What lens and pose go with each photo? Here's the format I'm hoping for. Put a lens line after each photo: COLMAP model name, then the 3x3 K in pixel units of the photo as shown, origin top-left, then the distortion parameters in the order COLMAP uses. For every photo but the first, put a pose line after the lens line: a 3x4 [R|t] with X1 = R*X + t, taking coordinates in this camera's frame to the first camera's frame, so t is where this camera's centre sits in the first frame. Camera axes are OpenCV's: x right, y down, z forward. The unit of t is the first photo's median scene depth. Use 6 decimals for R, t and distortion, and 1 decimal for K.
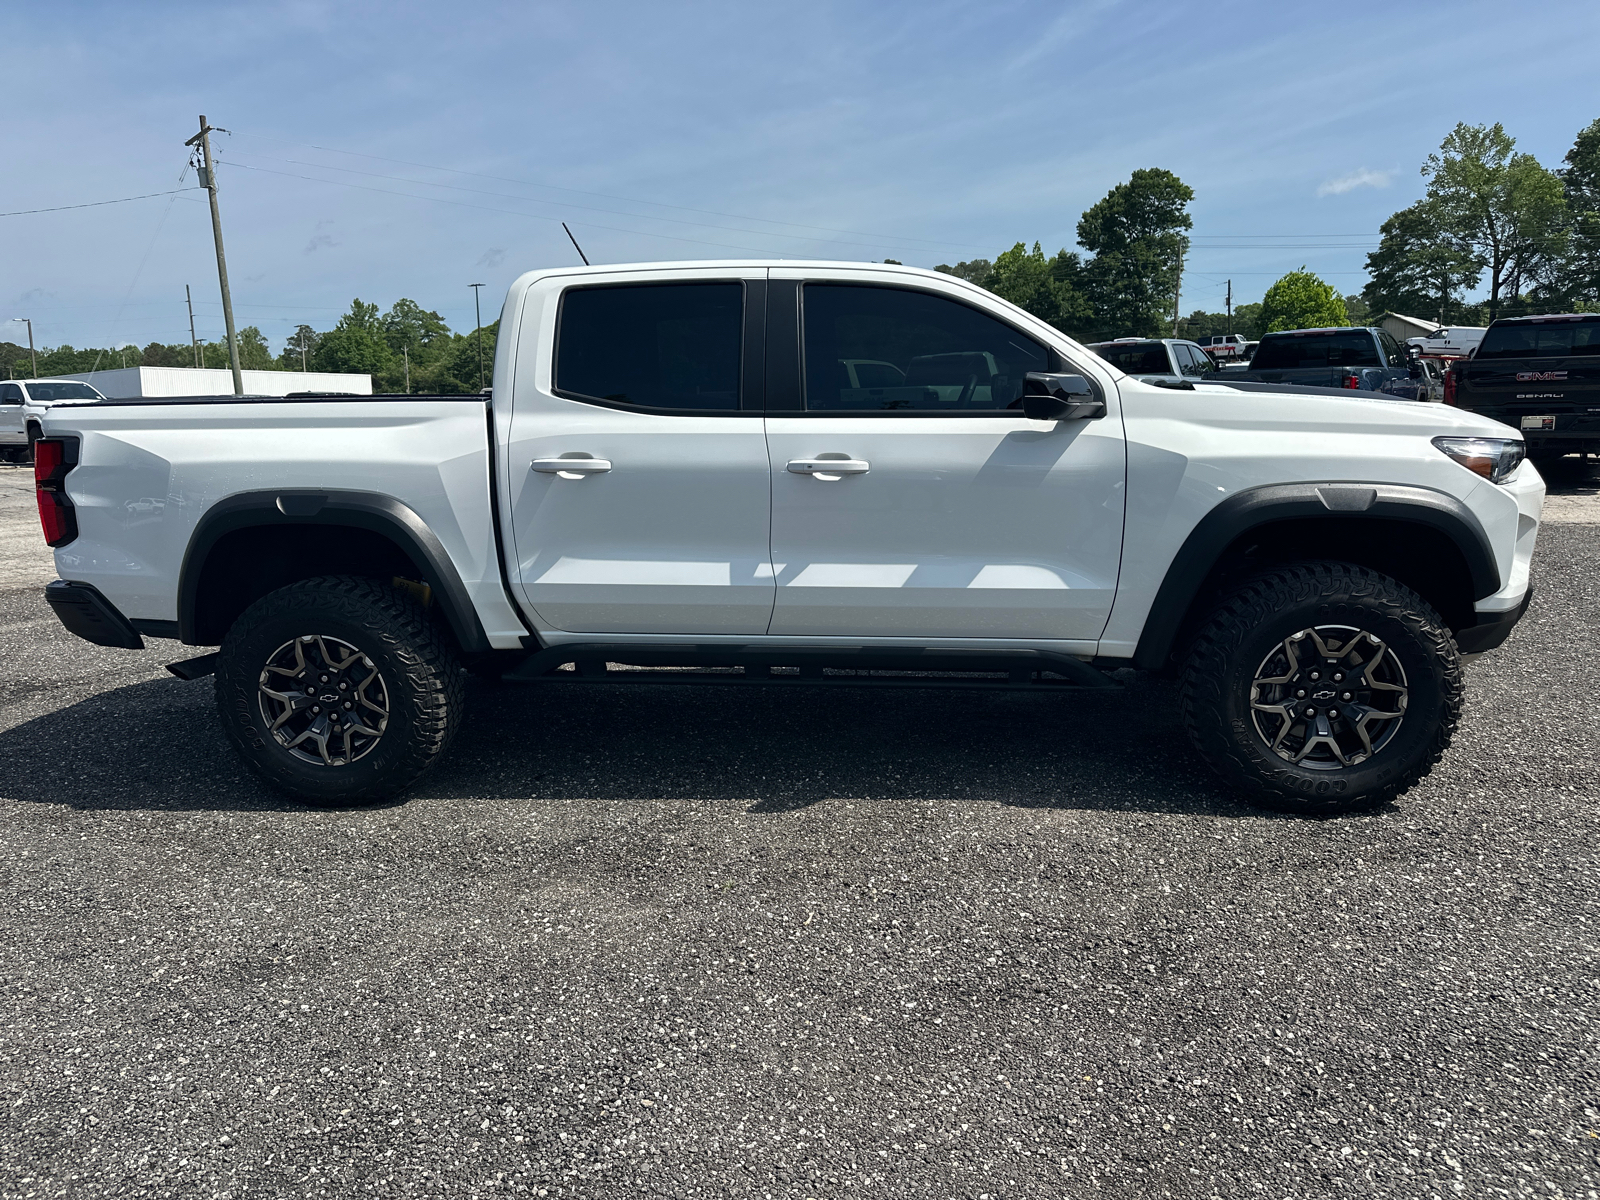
lens RADIAL K [[1167.0, 0, 800.0], [0, 1167.0, 600.0], [0, 0, 1]] dist [0.009737, 0.001045]
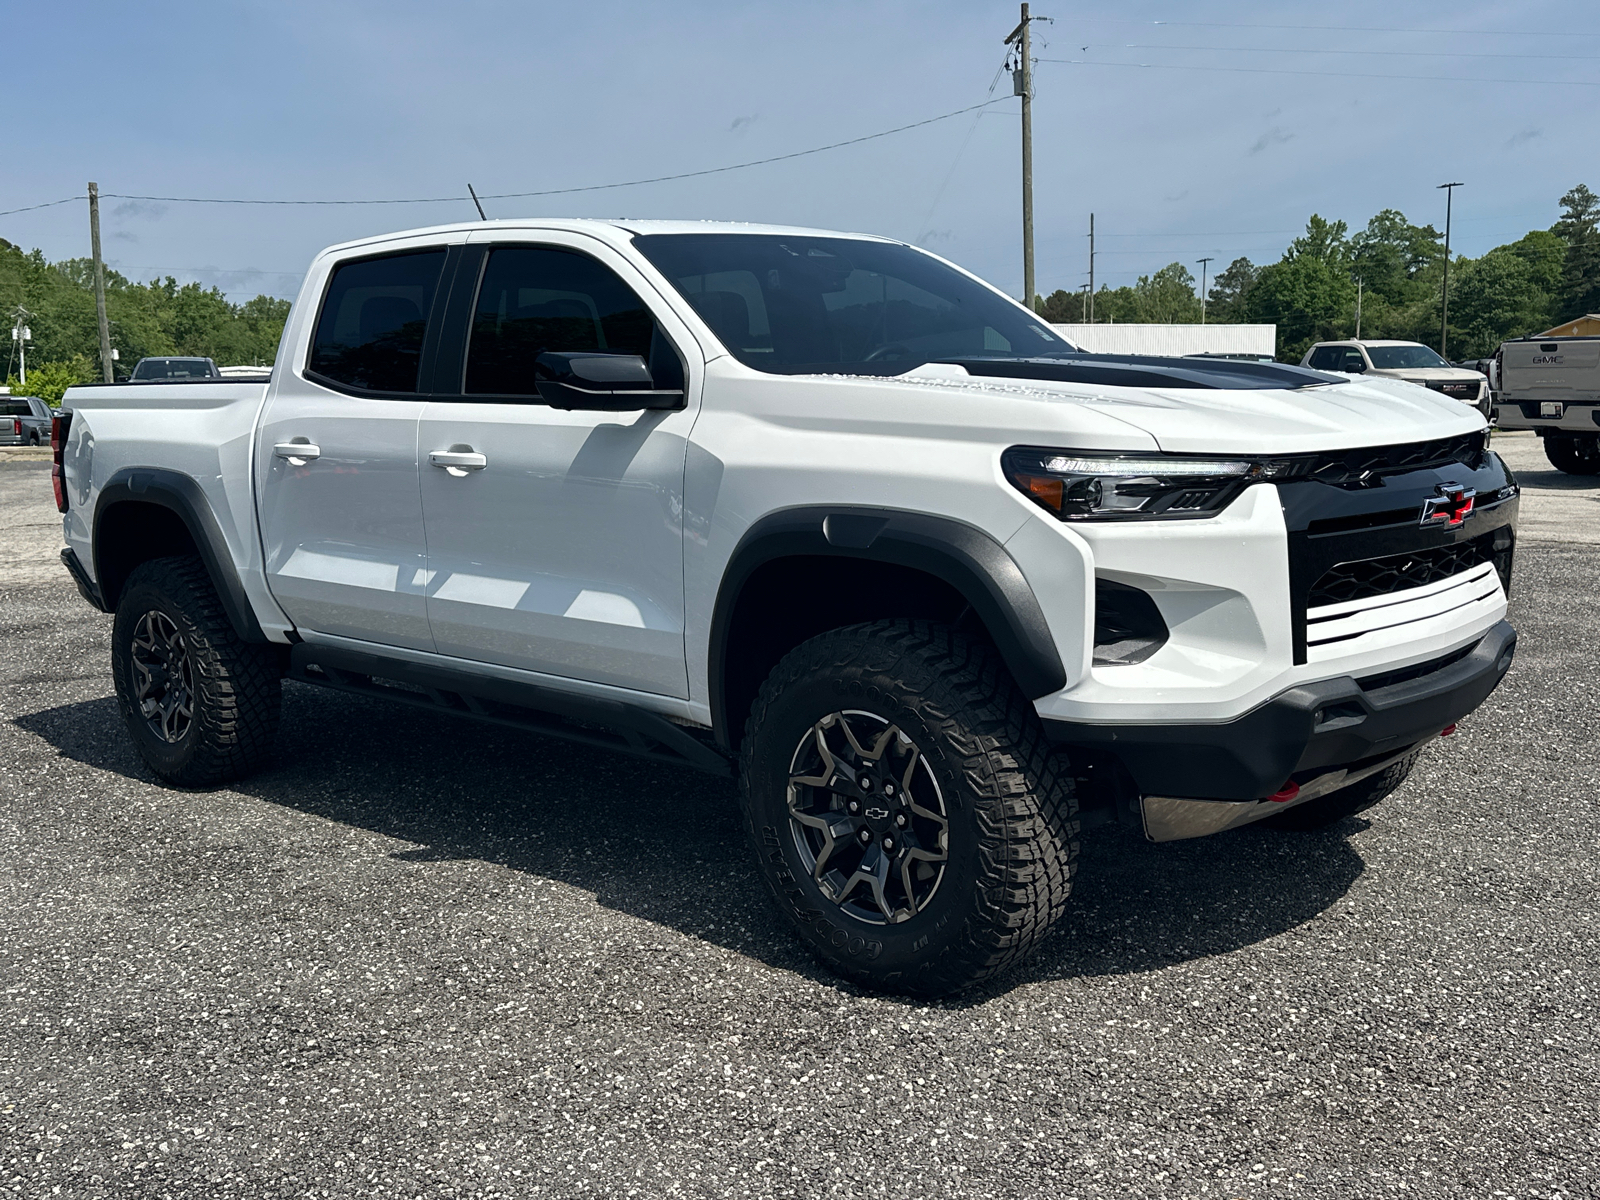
lens RADIAL K [[1693.9, 0, 800.0], [0, 1693.9, 600.0], [0, 0, 1]] dist [0.115681, 0.000941]
pose [[0.782883, 0.079683, -0.617046, 0.945603], [-0.097604, 0.995214, 0.004682, -0.040968], [0.614466, 0.056561, 0.786913, 0.168758]]
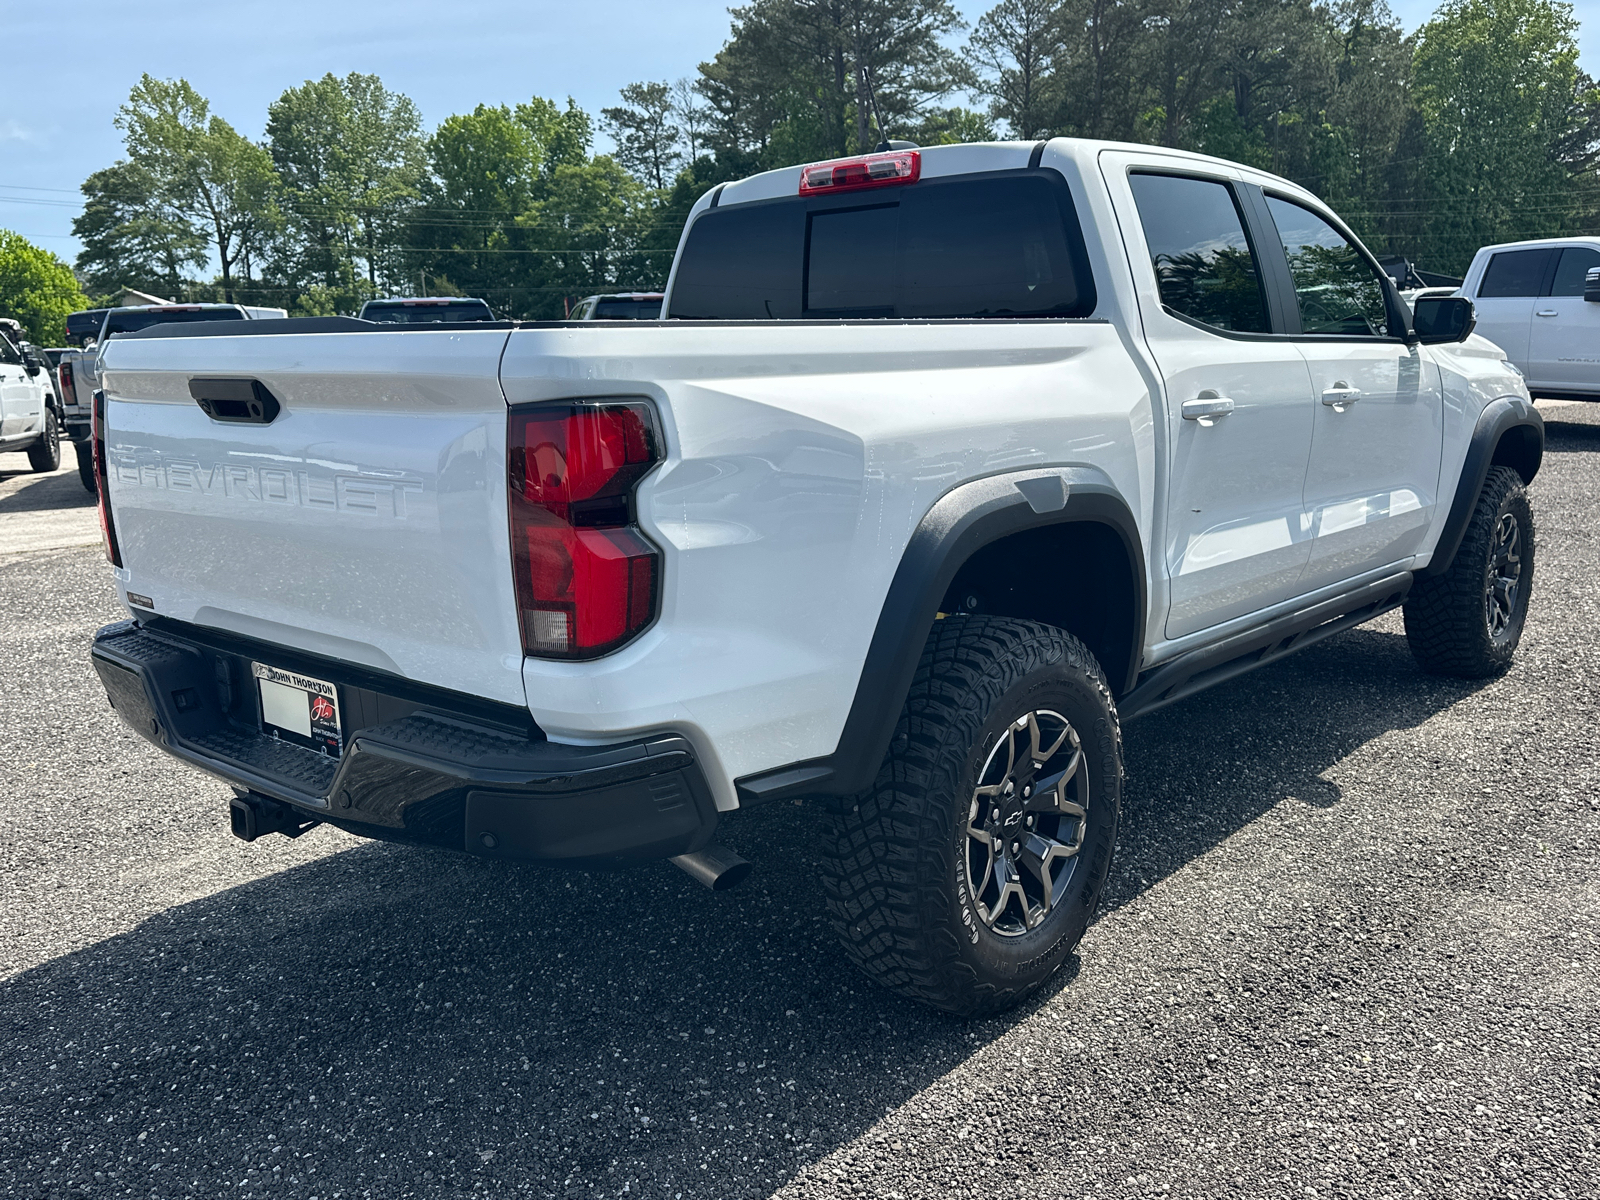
lens RADIAL K [[1408.5, 0, 800.0], [0, 1408.5, 600.0], [0, 0, 1]] dist [-0.004810, -0.007735]
pose [[0.585650, -0.144015, 0.797668, -1.042052], [0.164309, 0.984752, 0.057155, -0.086025], [-0.793736, 0.097591, 0.600383, 0.657601]]
